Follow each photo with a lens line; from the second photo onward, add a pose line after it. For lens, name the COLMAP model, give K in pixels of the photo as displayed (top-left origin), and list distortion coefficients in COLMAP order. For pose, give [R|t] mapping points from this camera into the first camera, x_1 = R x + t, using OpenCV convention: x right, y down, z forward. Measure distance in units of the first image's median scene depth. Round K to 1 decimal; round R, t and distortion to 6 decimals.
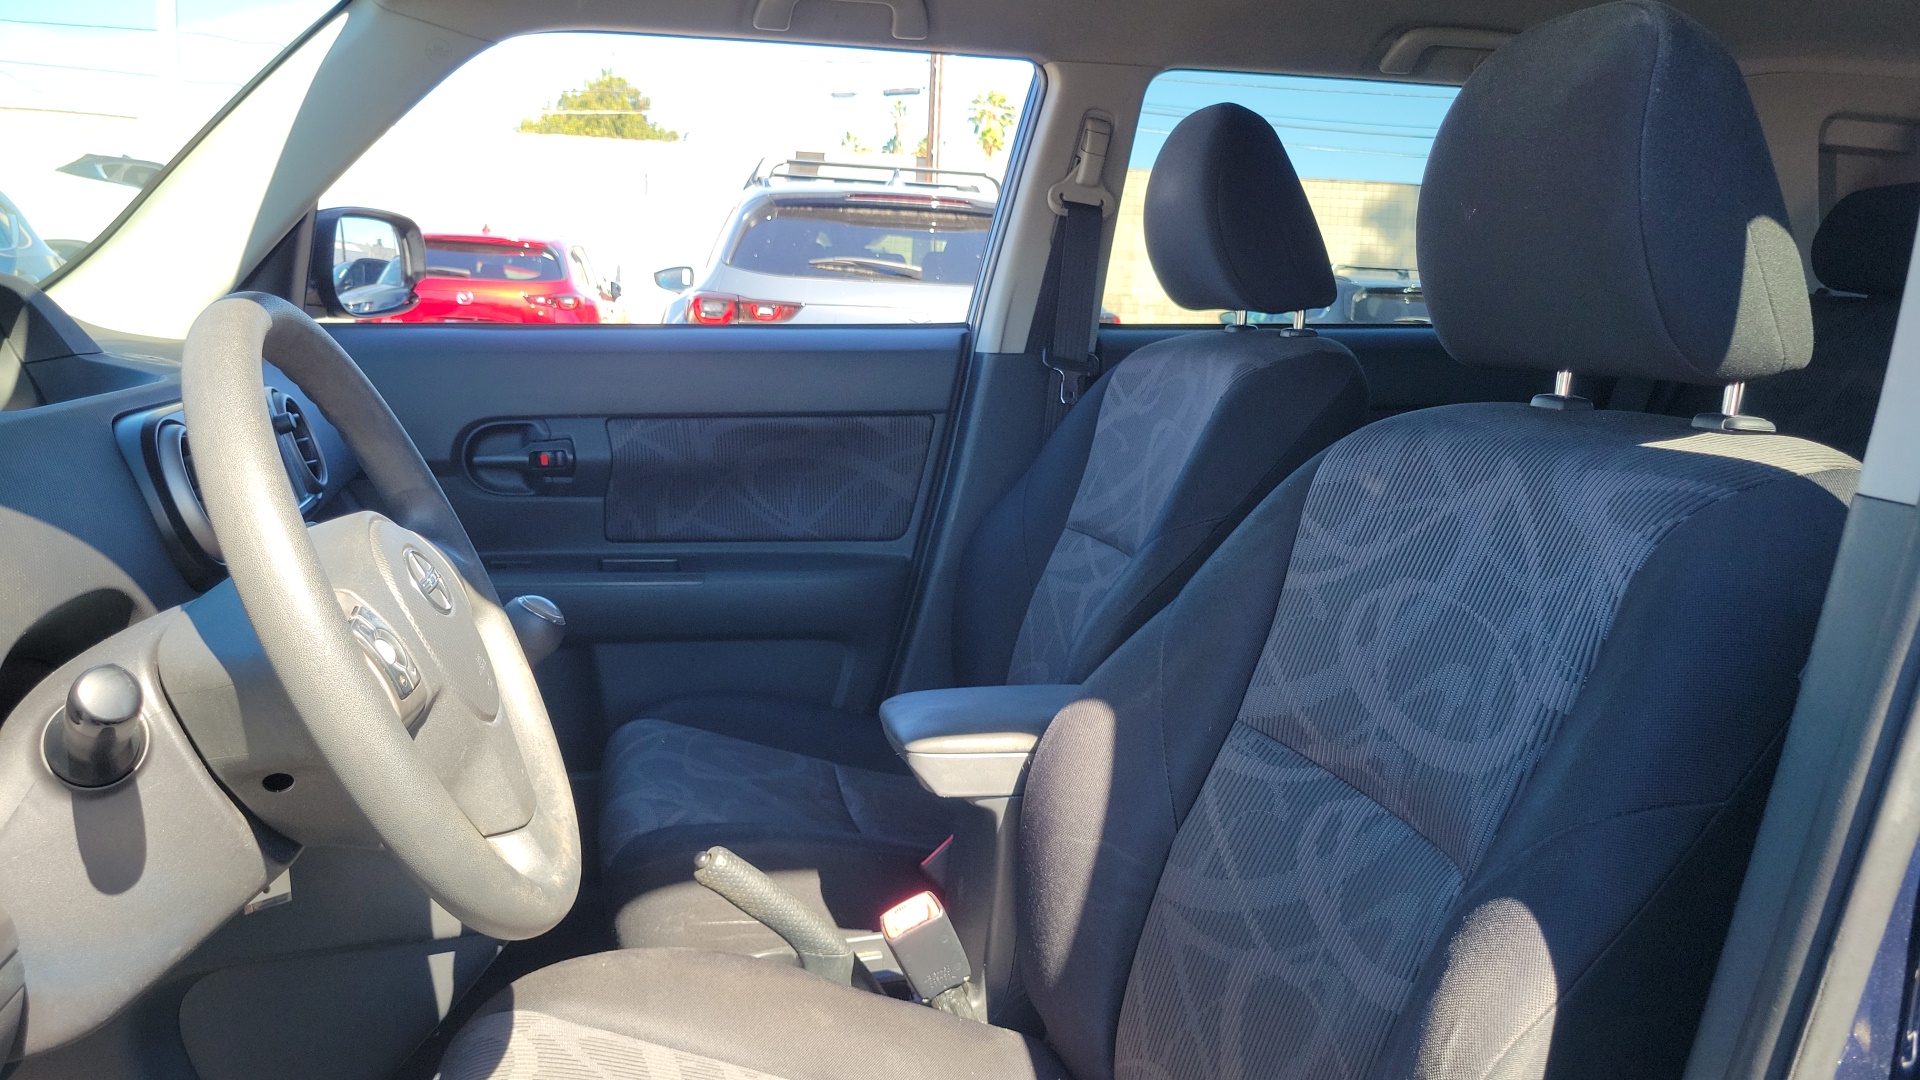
lens RADIAL K [[1453.1, 0, 944.6], [0, 1453.1, 529.8], [0, 0, 1]] dist [0.018176, -0.013922]
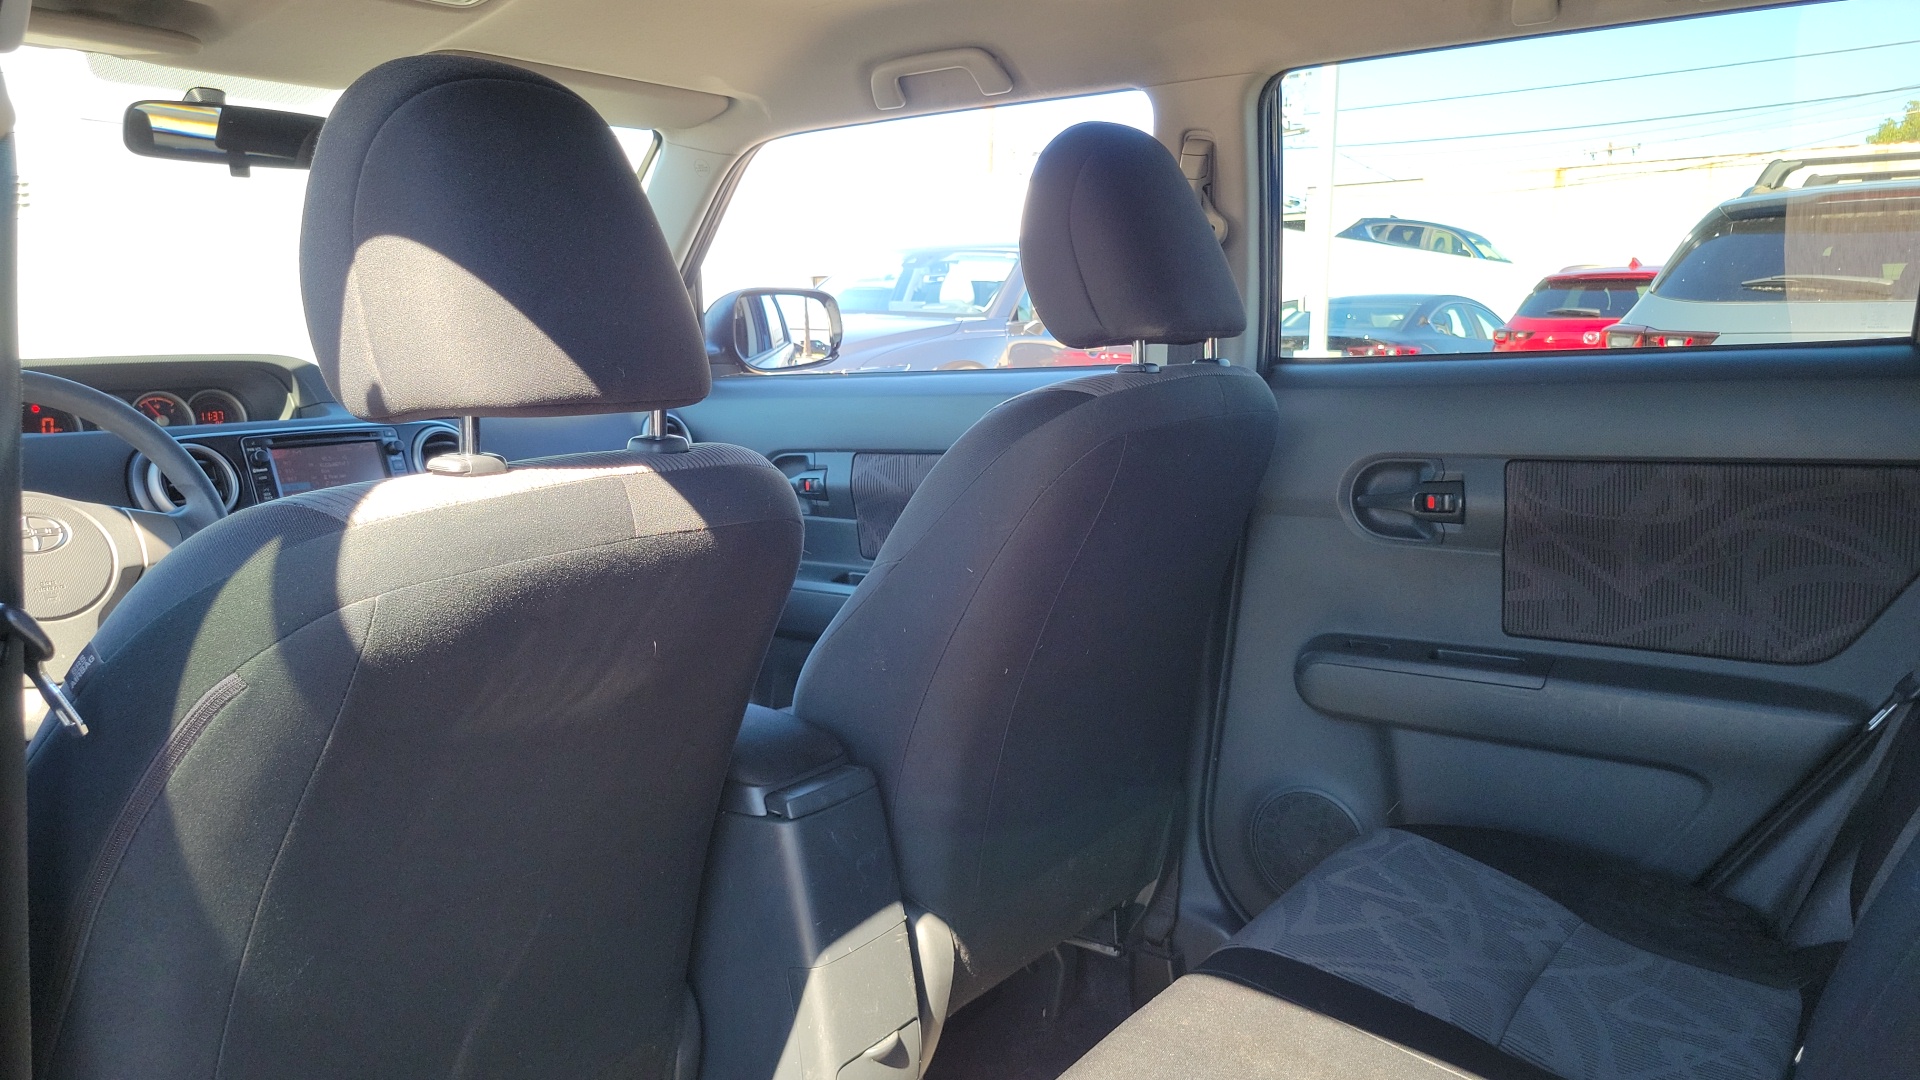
lens RADIAL K [[1453.1, 0, 932.6], [0, 1453.1, 531.7], [0, 0, 1]] dist [0.018176, -0.013922]
pose [[0.661113, 0.062167, -0.747706, 0.670392], [-0.082177, 0.996566, 0.010199, -0.029562], [0.745772, 0.054702, 0.663952, 0.267242]]
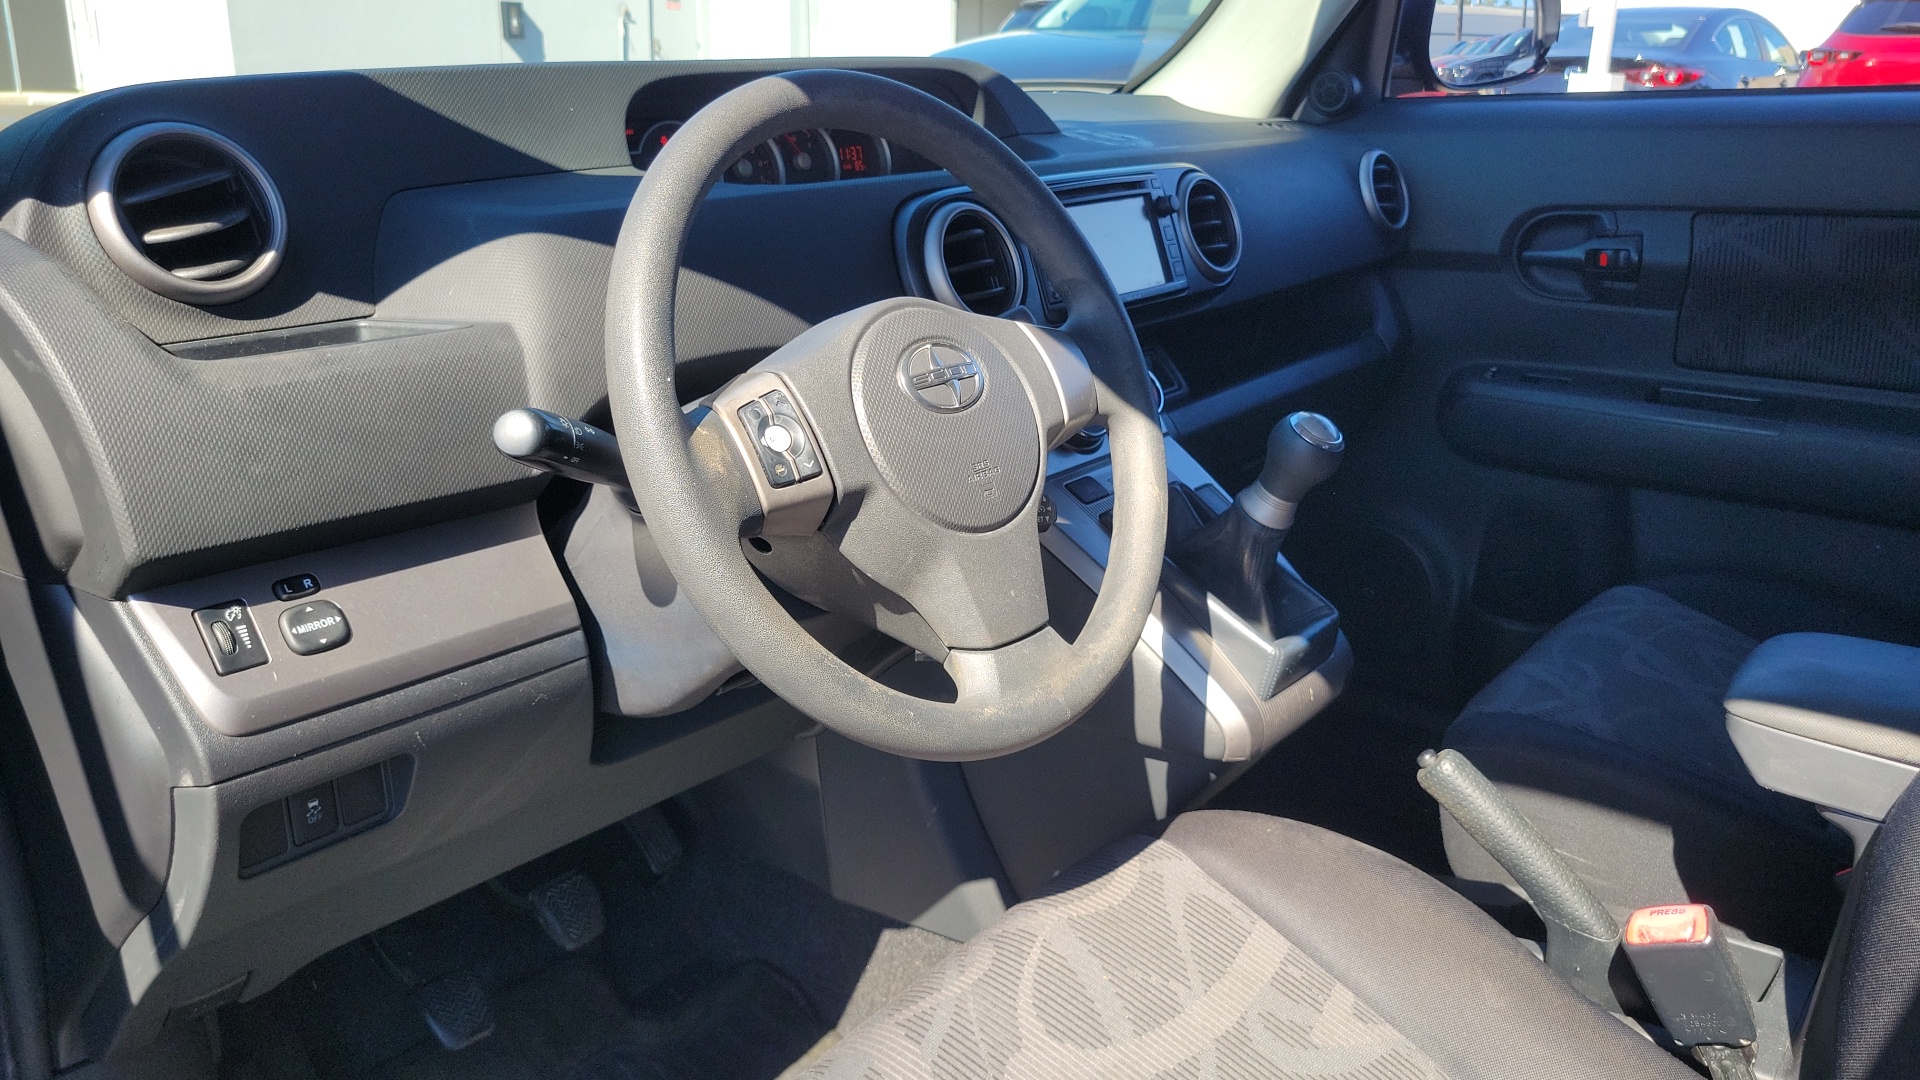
lens RADIAL K [[1453.1, 0, 914.3], [0, 1453.1, 532.0], [0, 0, 1]] dist [0.018176, -0.013922]
pose [[0.604245, 0.210158, -0.768584, 0.158741], [-0.092880, 0.976592, 0.194015, -0.020096], [0.791367, -0.045847, 0.609620, 0.157237]]
